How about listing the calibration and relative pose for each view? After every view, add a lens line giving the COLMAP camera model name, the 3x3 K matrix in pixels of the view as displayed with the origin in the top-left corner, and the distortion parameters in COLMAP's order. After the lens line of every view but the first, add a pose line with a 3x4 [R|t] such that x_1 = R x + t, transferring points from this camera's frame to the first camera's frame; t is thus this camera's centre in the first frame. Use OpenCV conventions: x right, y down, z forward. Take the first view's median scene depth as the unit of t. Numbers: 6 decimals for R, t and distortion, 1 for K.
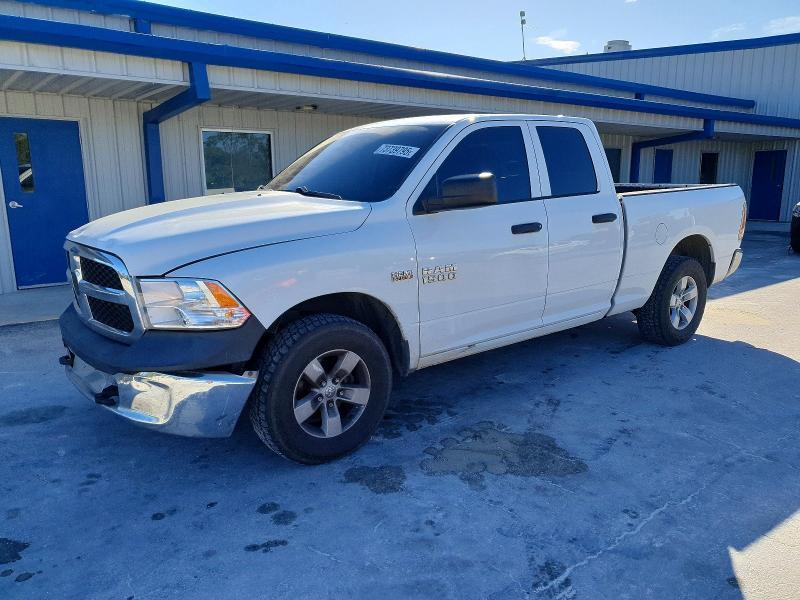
lens RADIAL K [[581.5, 0, 402.2], [0, 581.5, 299.8], [0, 0, 1]] dist [0.001476, -0.001978]
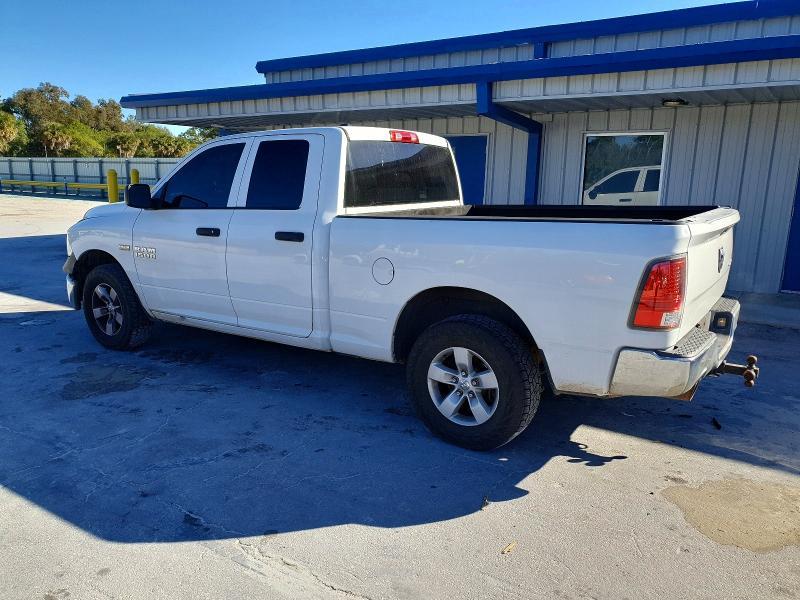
lens RADIAL K [[581.5, 0, 402.2], [0, 581.5, 299.8], [0, 0, 1]] dist [0.001476, -0.001978]
pose [[0.356926, 0.203409, -0.911717, 1.483344], [-0.202815, 0.969597, 0.136923, -0.236667], [0.911850, 0.136038, 0.387329, 0.950250]]
